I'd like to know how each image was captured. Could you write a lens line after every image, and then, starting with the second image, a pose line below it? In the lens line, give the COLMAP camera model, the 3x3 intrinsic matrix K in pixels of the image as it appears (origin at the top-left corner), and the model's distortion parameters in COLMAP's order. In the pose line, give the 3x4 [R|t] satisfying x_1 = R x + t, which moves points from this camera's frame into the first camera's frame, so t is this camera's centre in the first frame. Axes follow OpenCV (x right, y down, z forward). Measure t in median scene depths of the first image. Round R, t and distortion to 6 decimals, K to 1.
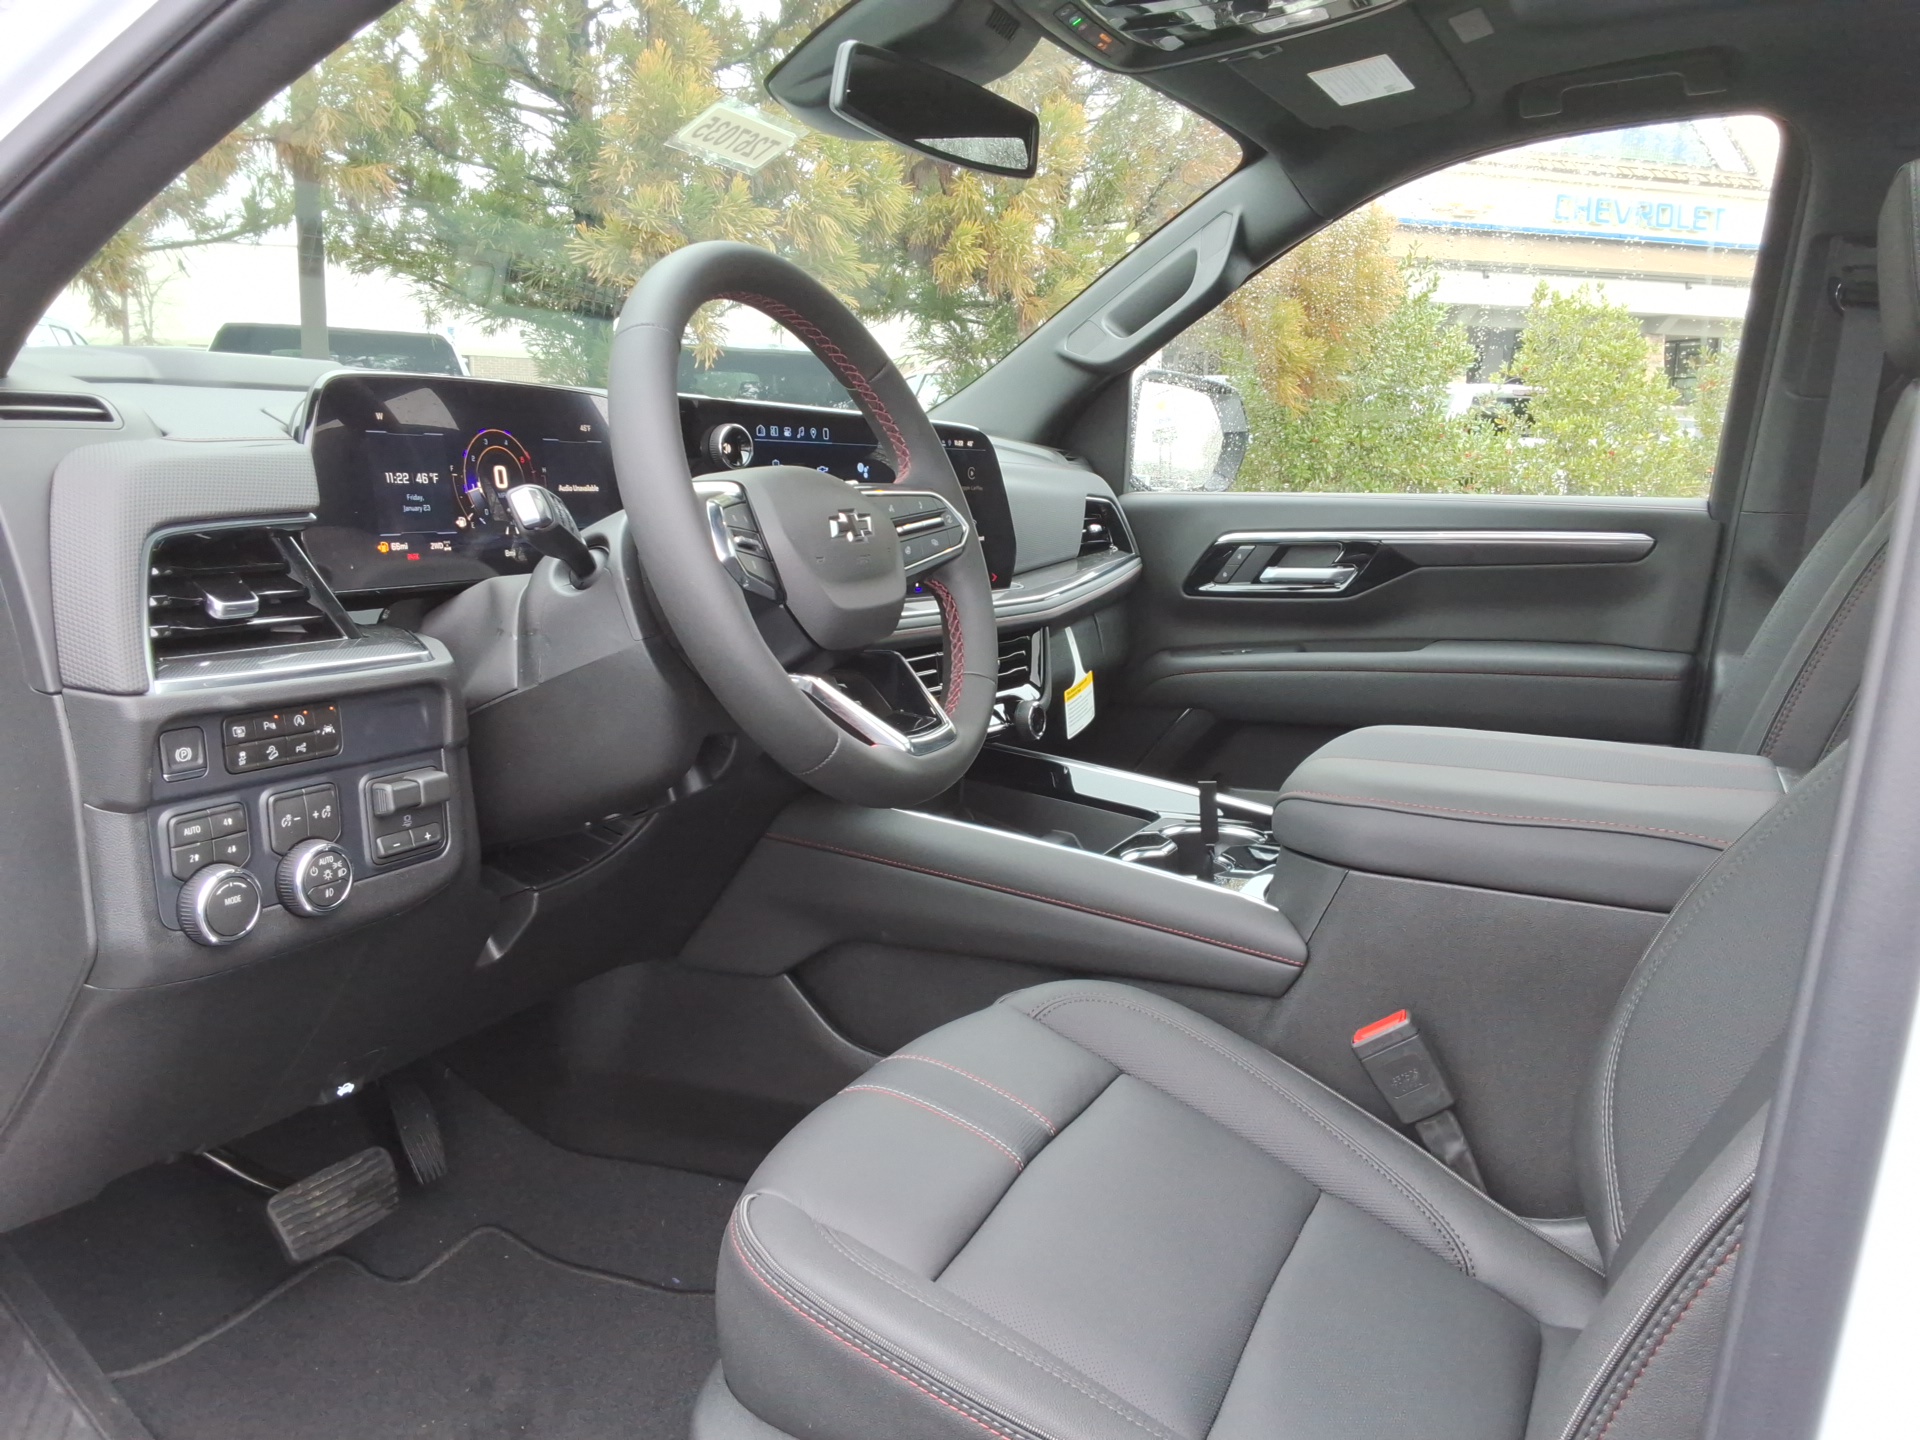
lens RADIAL K [[1518.2, 0, 990.1], [0, 1518.2, 707.3], [0, 0, 1]] dist [0.155872, -0.250031]
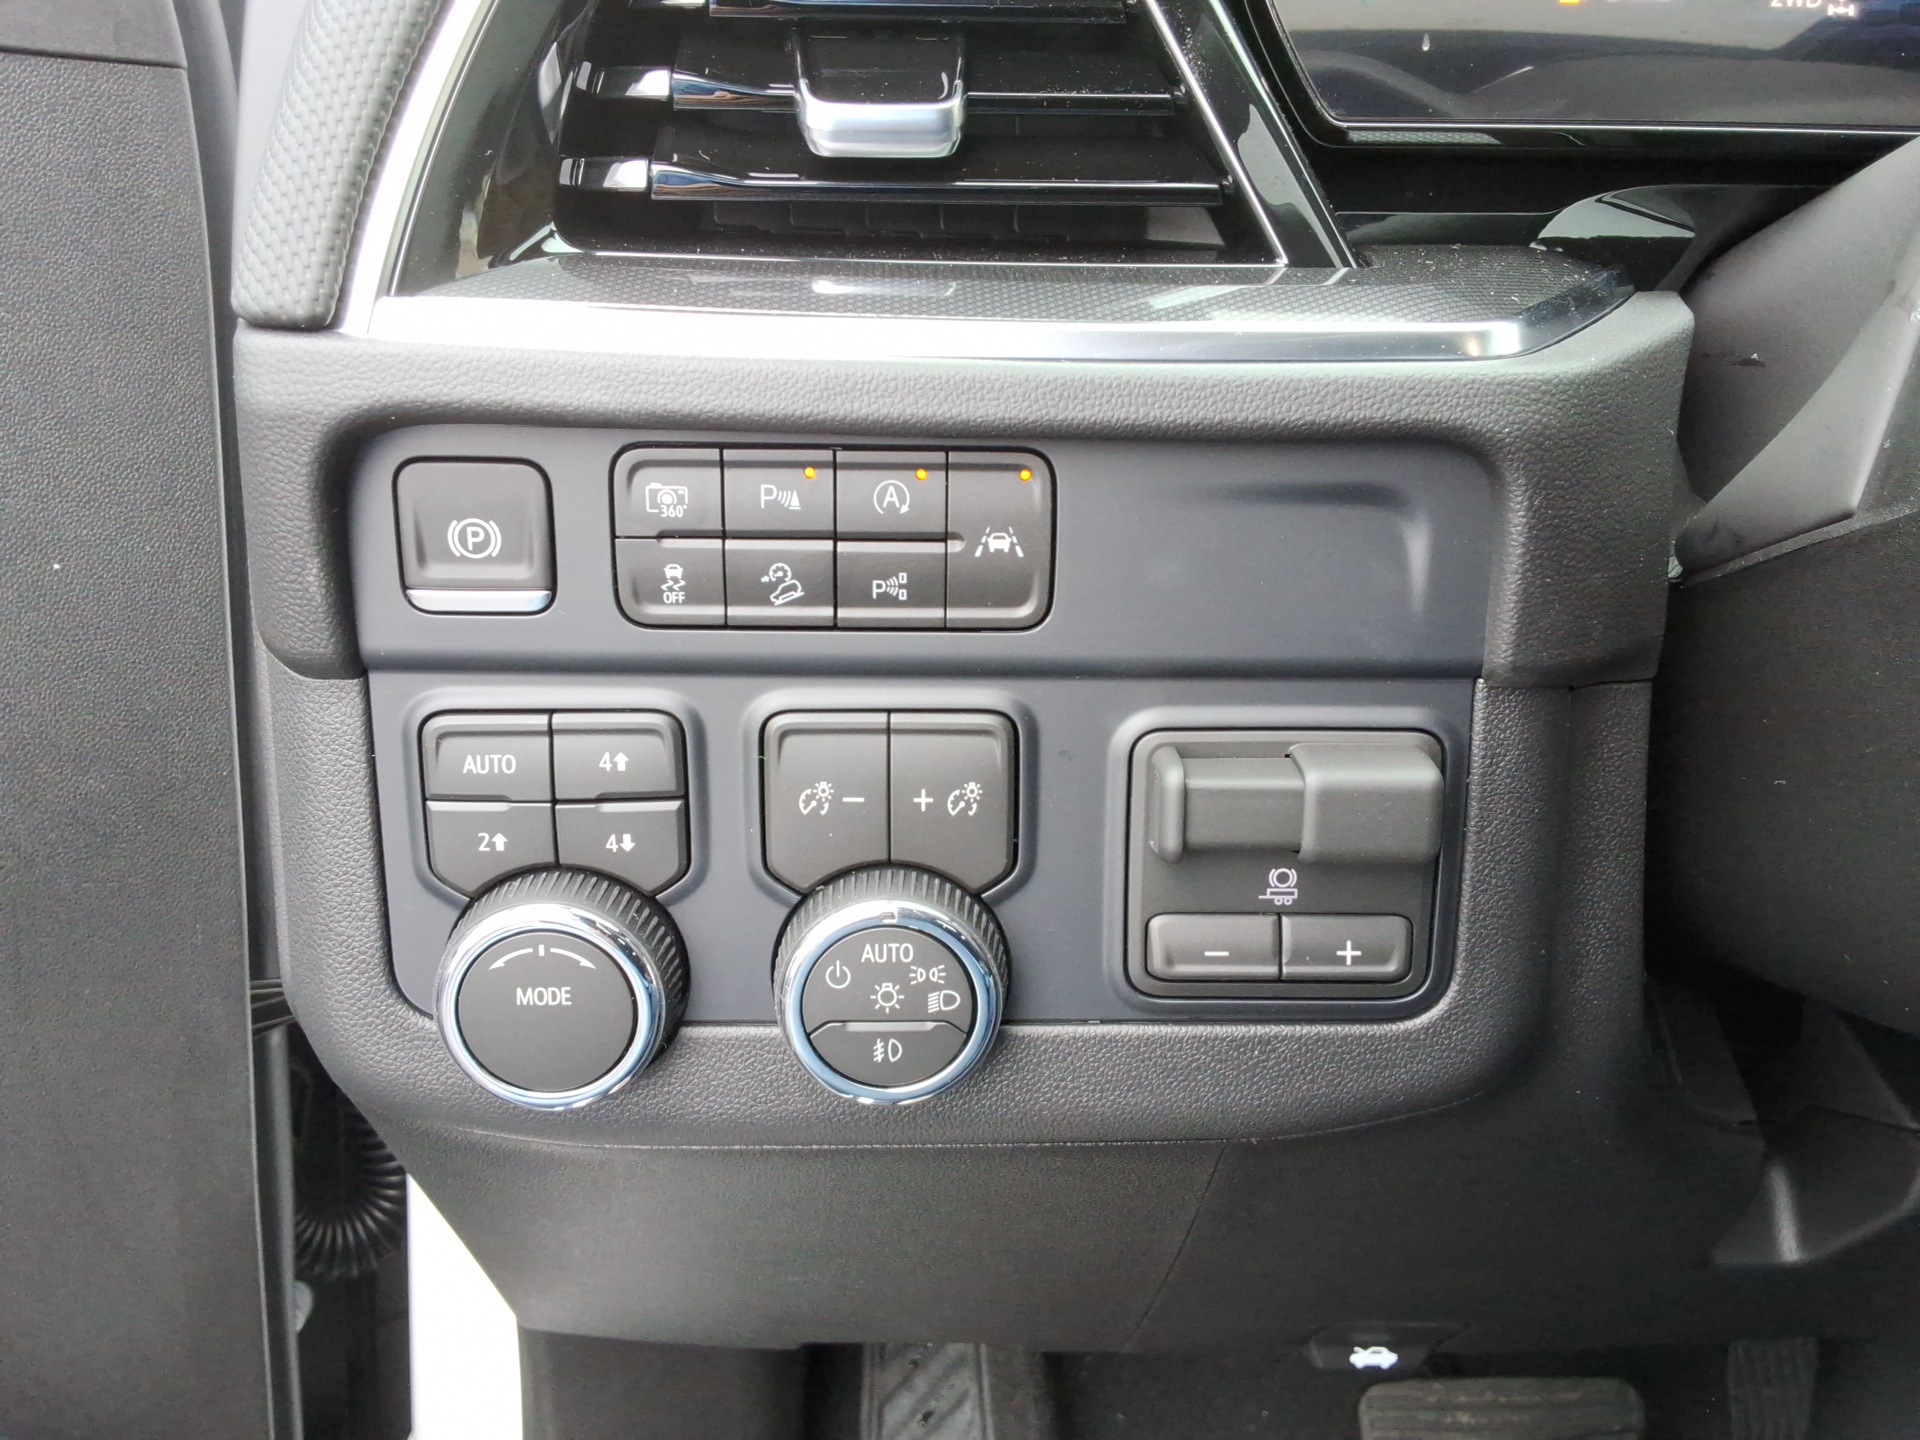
lens RADIAL K [[1546.9, 0, 984.1], [0, 1546.9, 696.3], [0, 0, 1]] dist [0.107338, -0.183621]
pose [[0.450494, 0.255232, -0.855518, -0.157908], [-0.140678, 0.966586, 0.214290, -0.020560], [0.881626, 0.023816, 0.471347, 0.834409]]
